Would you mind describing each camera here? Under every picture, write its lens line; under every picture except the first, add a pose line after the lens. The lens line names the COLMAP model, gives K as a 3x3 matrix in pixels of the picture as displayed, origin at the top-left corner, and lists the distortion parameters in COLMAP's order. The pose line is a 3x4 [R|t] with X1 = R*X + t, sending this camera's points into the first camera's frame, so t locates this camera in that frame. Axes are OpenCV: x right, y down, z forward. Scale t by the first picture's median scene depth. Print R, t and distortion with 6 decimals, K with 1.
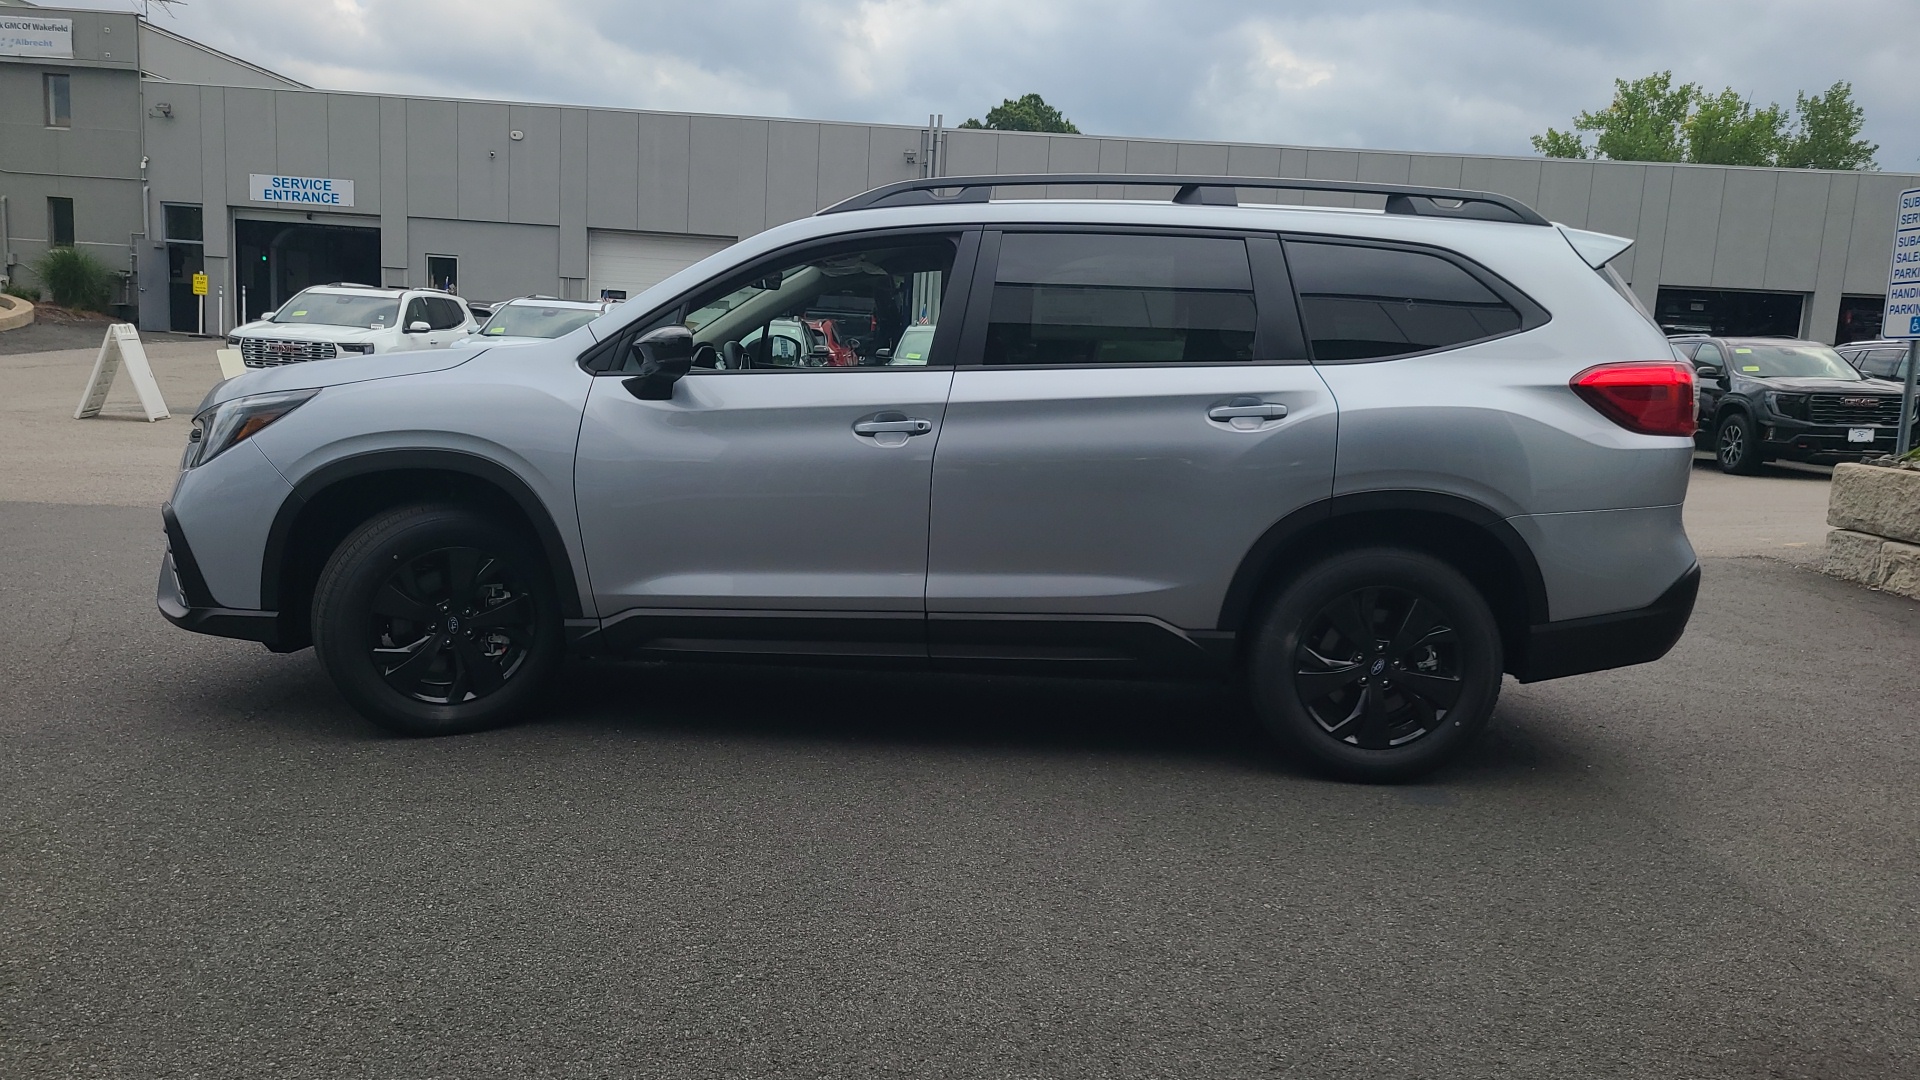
lens RADIAL K [[1460.4, 0, 948.9], [0, 1460.4, 541.4], [0, 0, 1]] dist [0.048156, -0.028572]
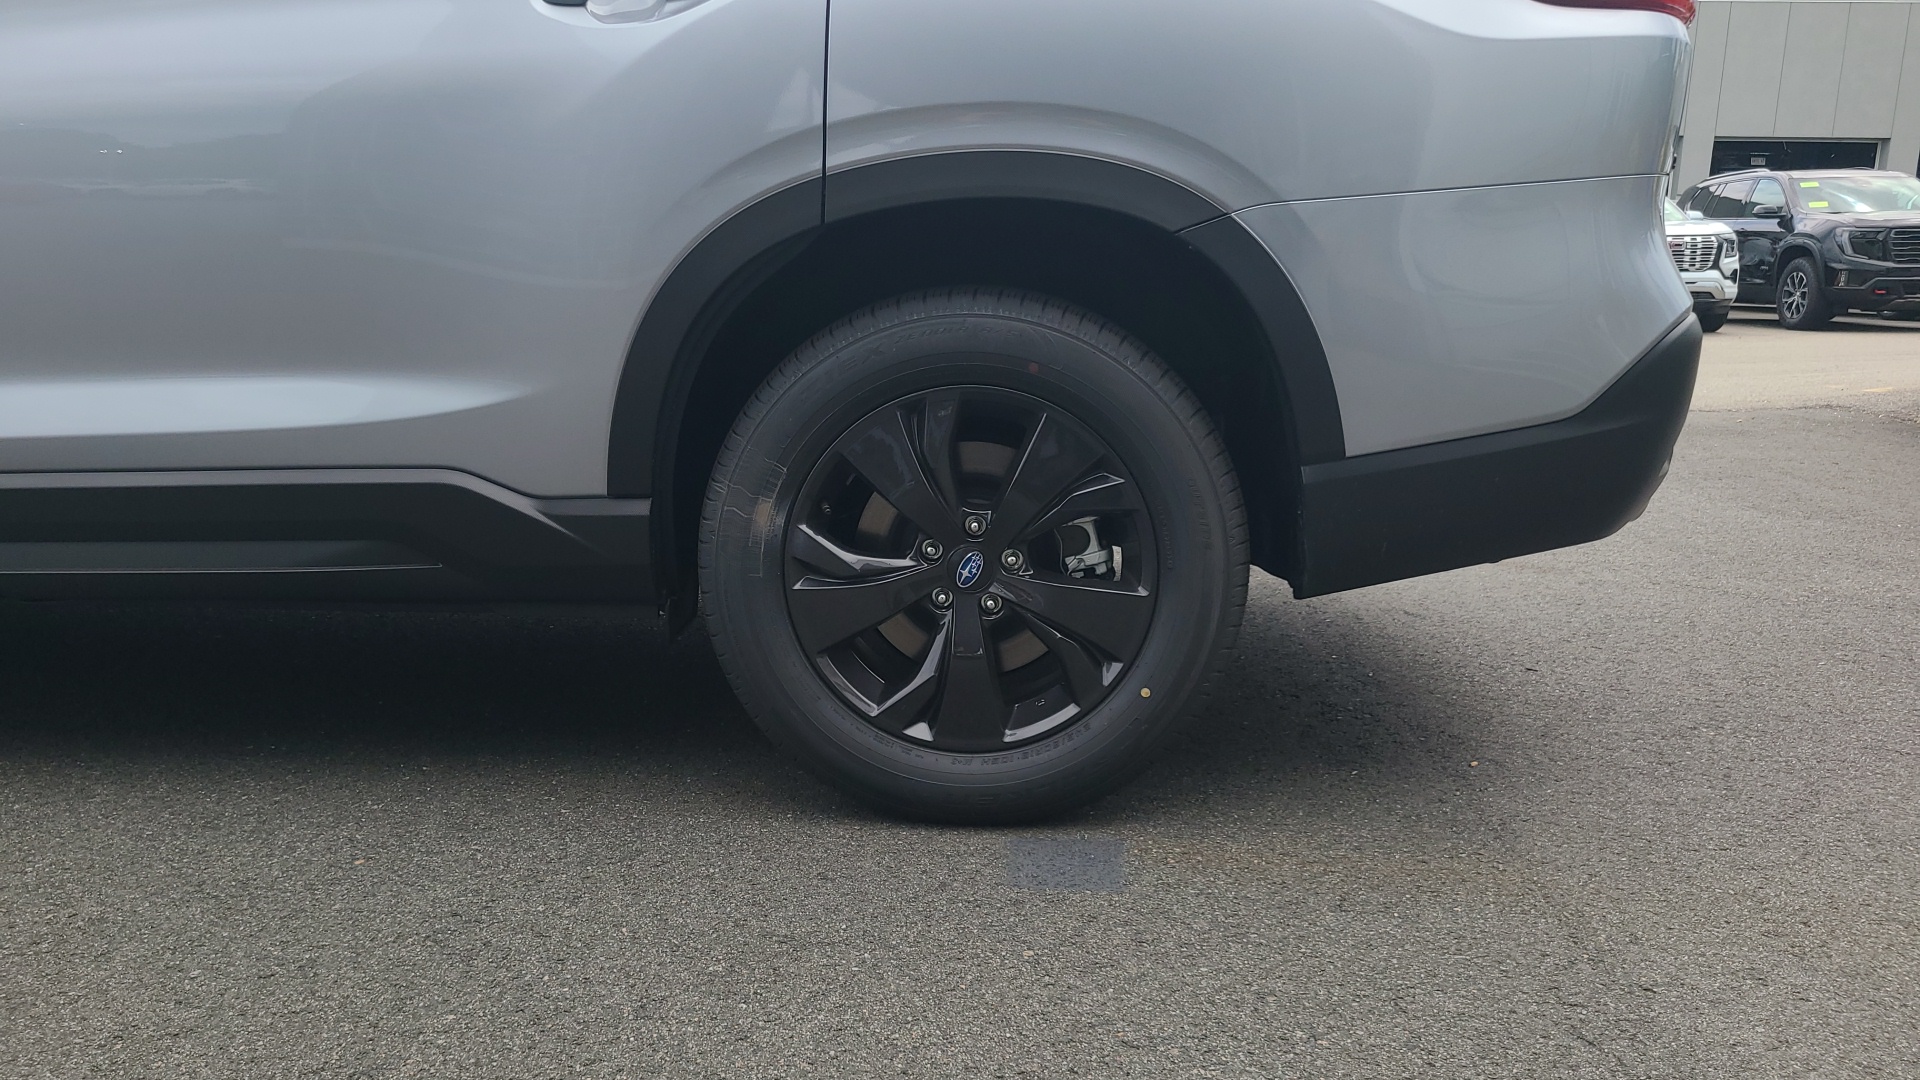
lens RADIAL K [[1497.4, 0, 949.0], [0, 1497.4, 512.4], [0, 0, 1]] dist [0.043918, -0.009966]
pose [[0.999444, -0.023922, -0.023228, 0.271772], [0.024902, 0.998771, 0.042856, 0.044331], [0.022174, -0.043411, 0.998811, 0.499369]]
